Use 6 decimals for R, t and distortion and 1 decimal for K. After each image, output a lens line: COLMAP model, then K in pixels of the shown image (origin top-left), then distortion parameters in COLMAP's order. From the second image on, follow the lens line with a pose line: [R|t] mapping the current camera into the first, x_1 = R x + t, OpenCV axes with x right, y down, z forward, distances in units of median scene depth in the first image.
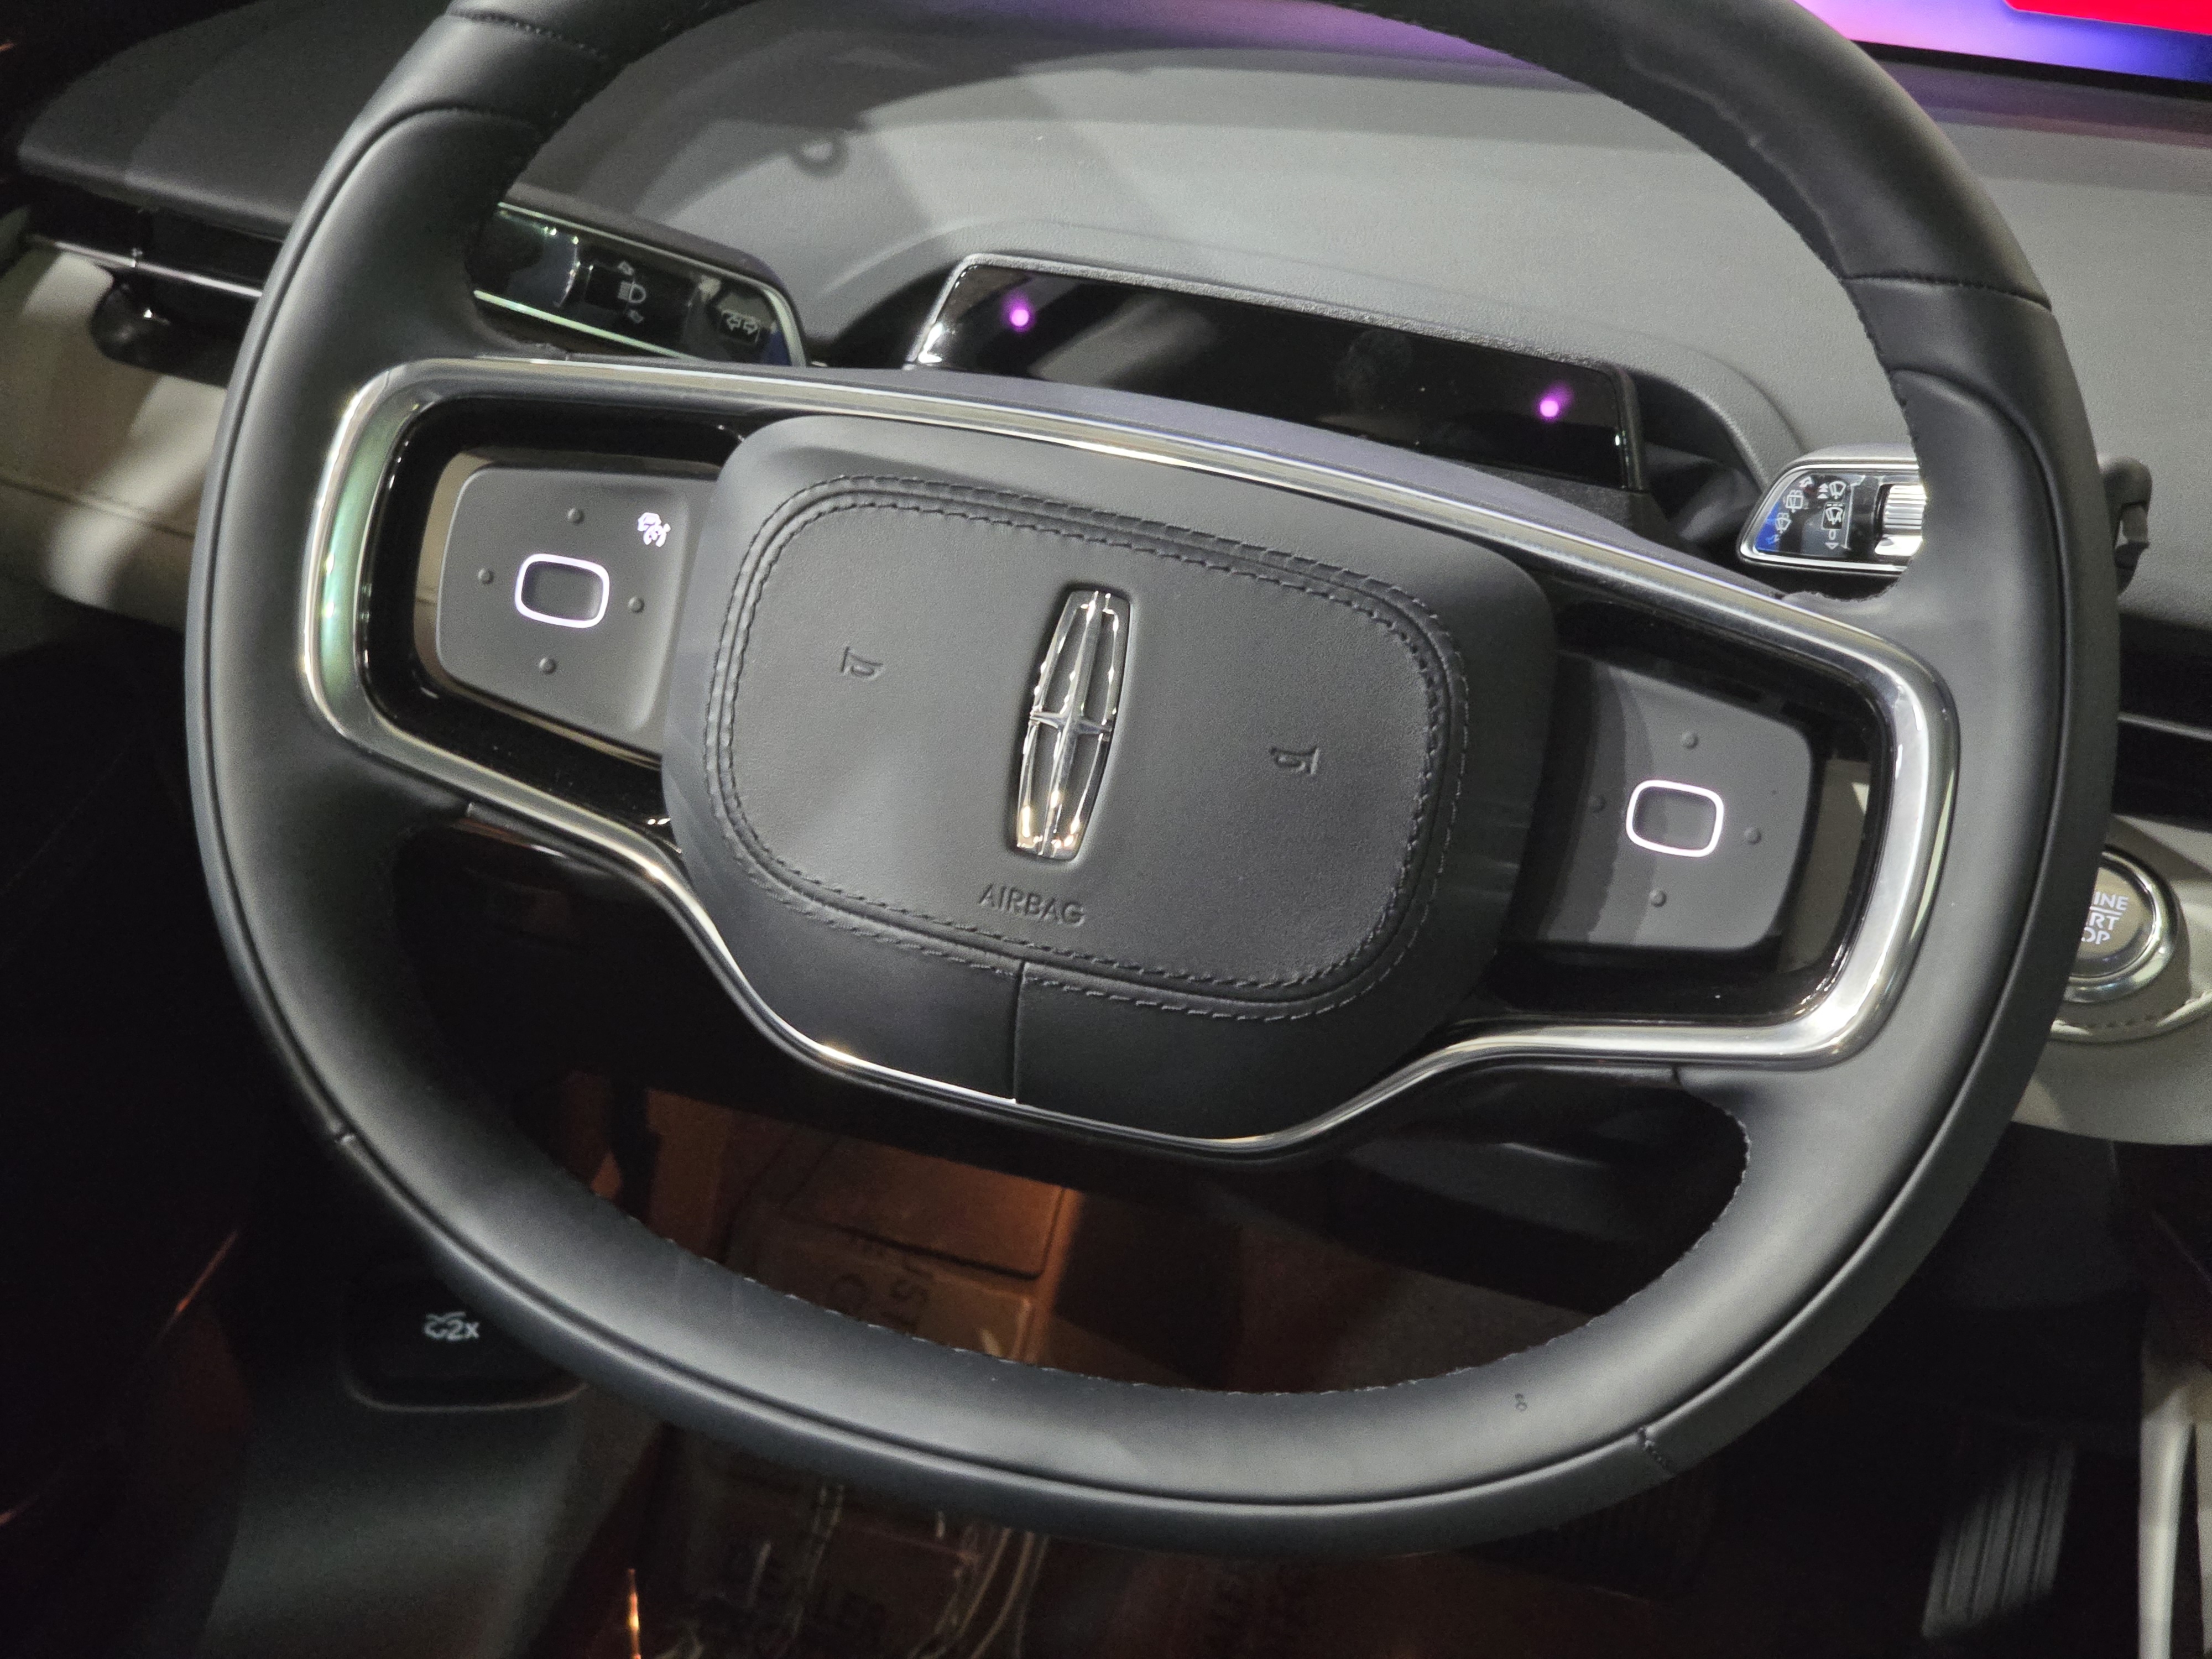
lens RADIAL K [[4280.9, 0, 1113.9], [0, 4280.9, 848.9], [0, 0, 1]] dist [0.001638, 0.000000]
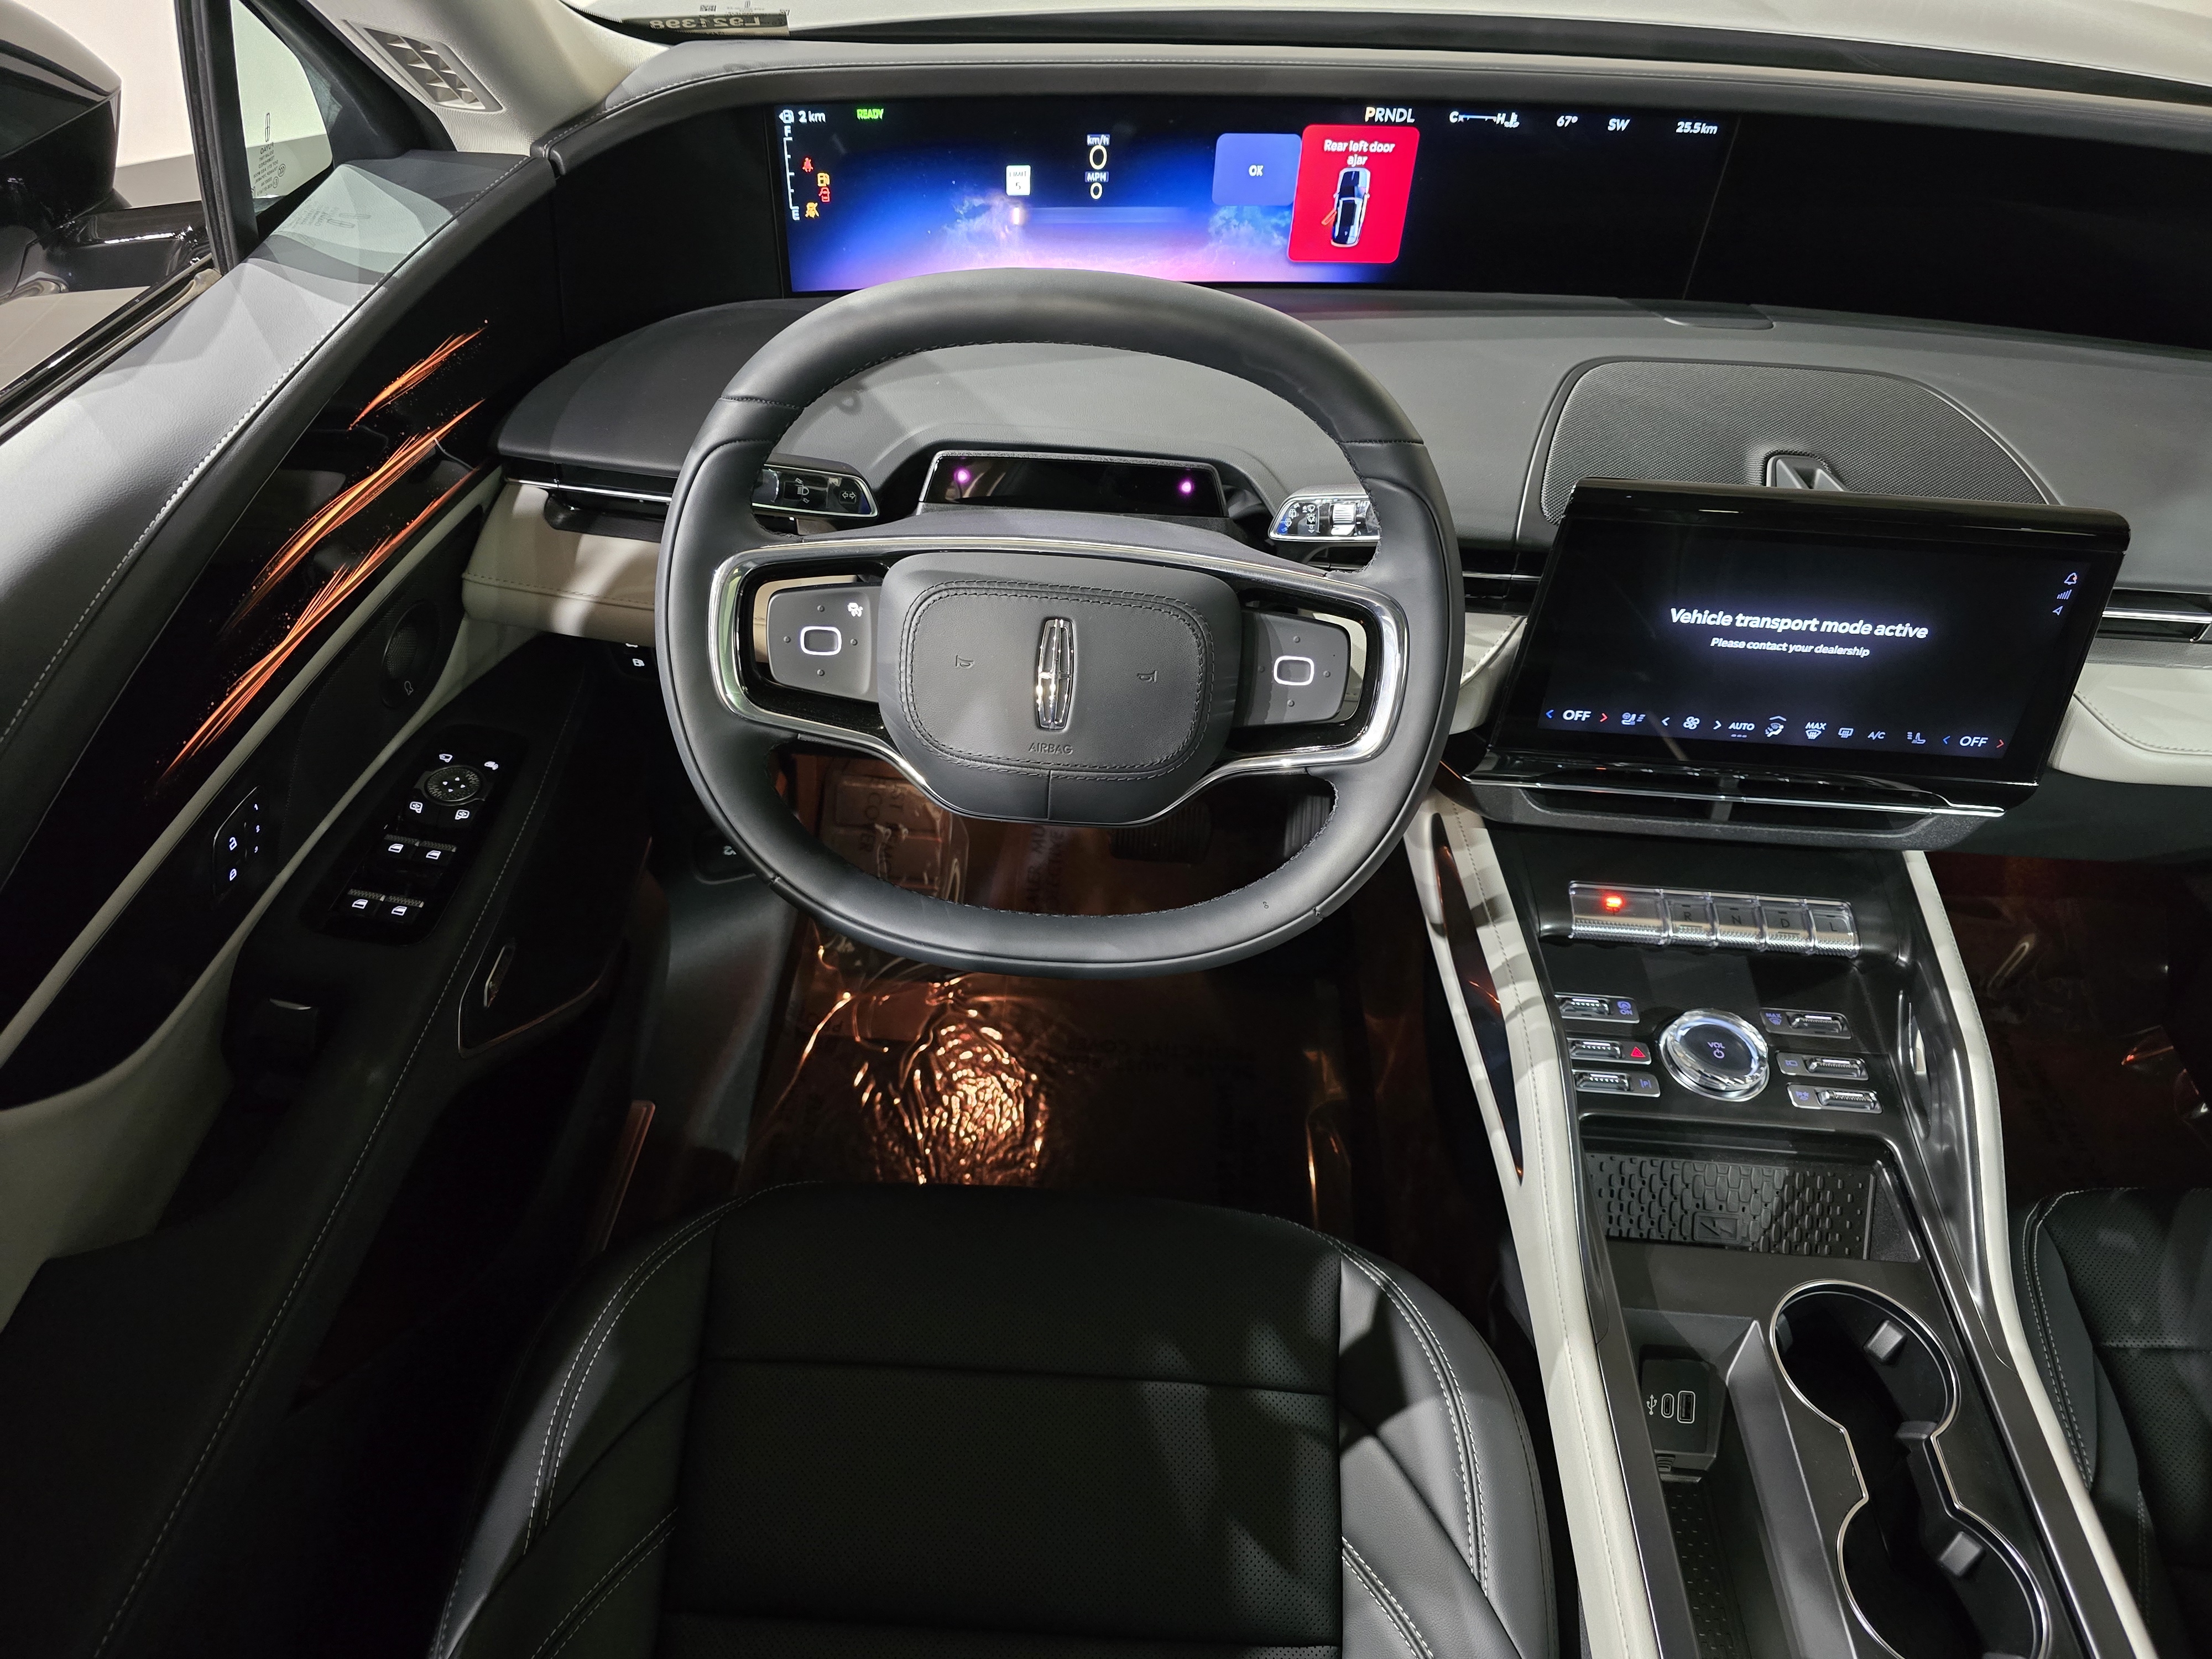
lens RADIAL K [[1498.5, 0, 1104.6], [0, 1498.5, 824.1], [0, 0, 1]] dist [0.054680, -0.059212]
pose [[0.972545, -0.179342, 0.148300, -0.118143], [0.143505, 0.963849, 0.224502, -0.127230], [-0.183202, -0.197056, 0.963123, 0.147179]]
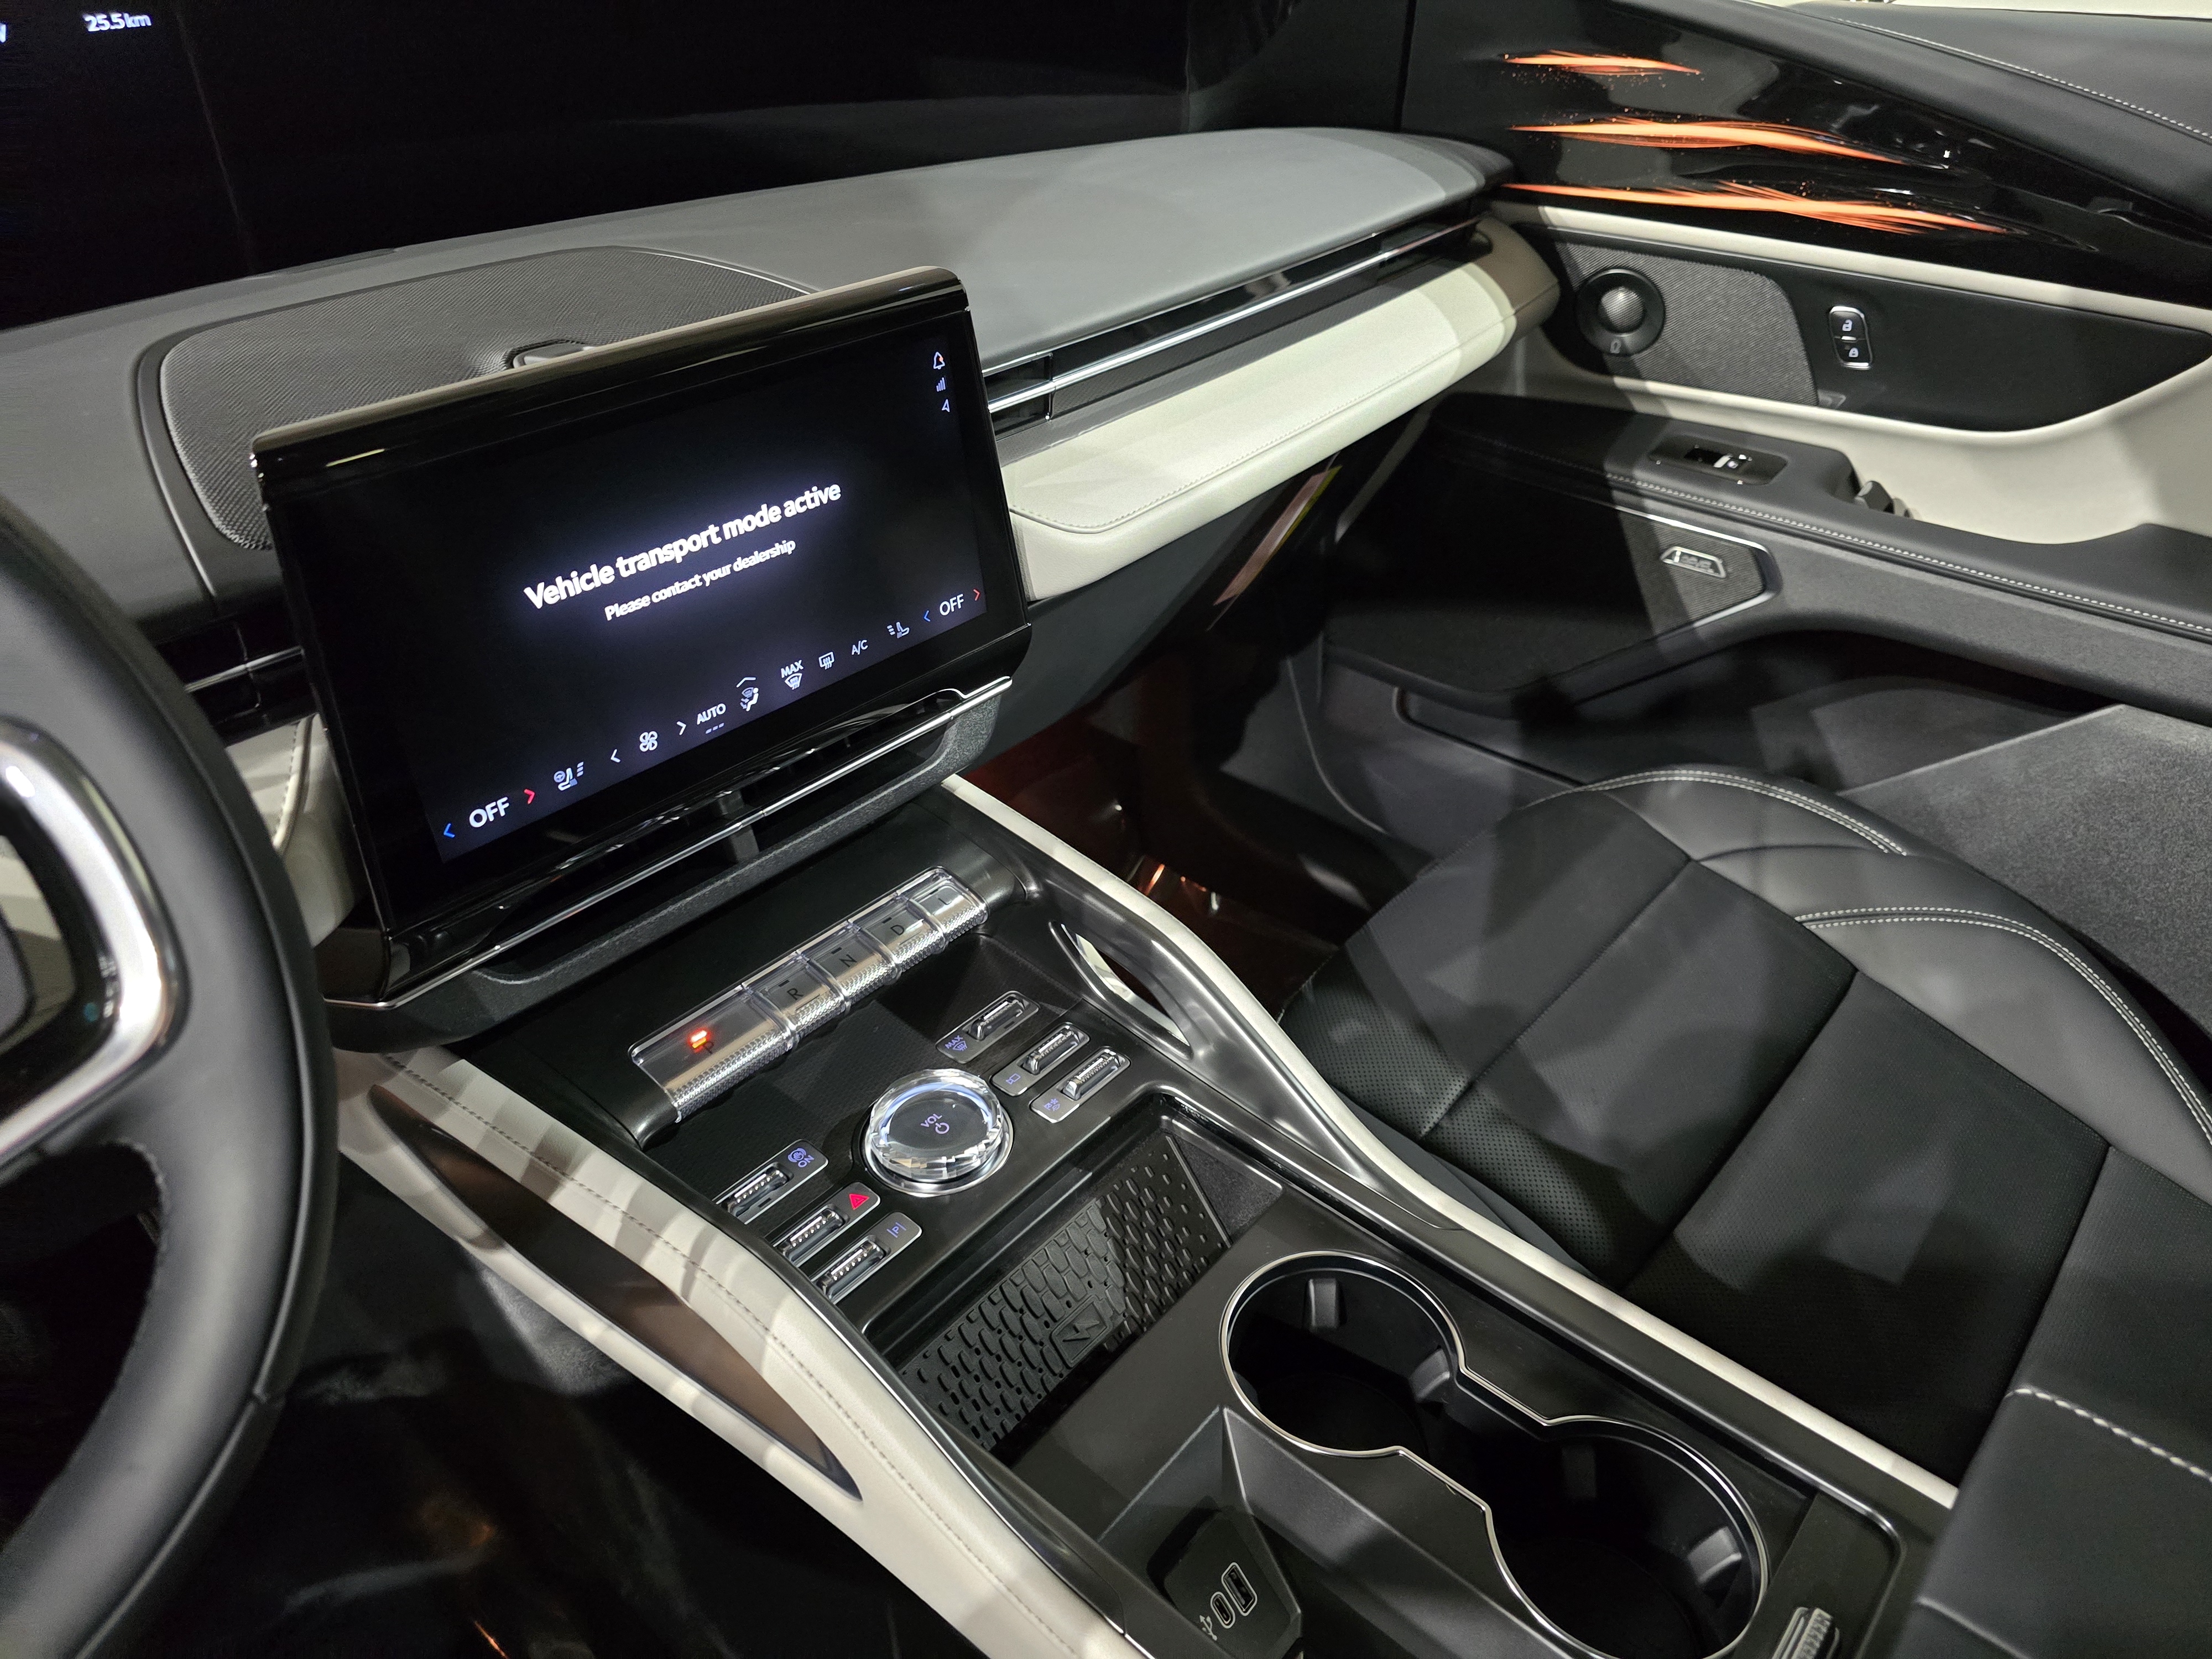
lens RADIAL K [[1498.5, 0, 1089.7], [0, 1498.5, 824.6], [0, 0, 1]] dist [0.054680, -0.059212]
pose [[0.416473, -0.566628, 0.710974, 0.014843], [0.488024, 0.799137, 0.351017, -0.018533], [-0.767061, 0.200783, 0.609347, 0.514174]]
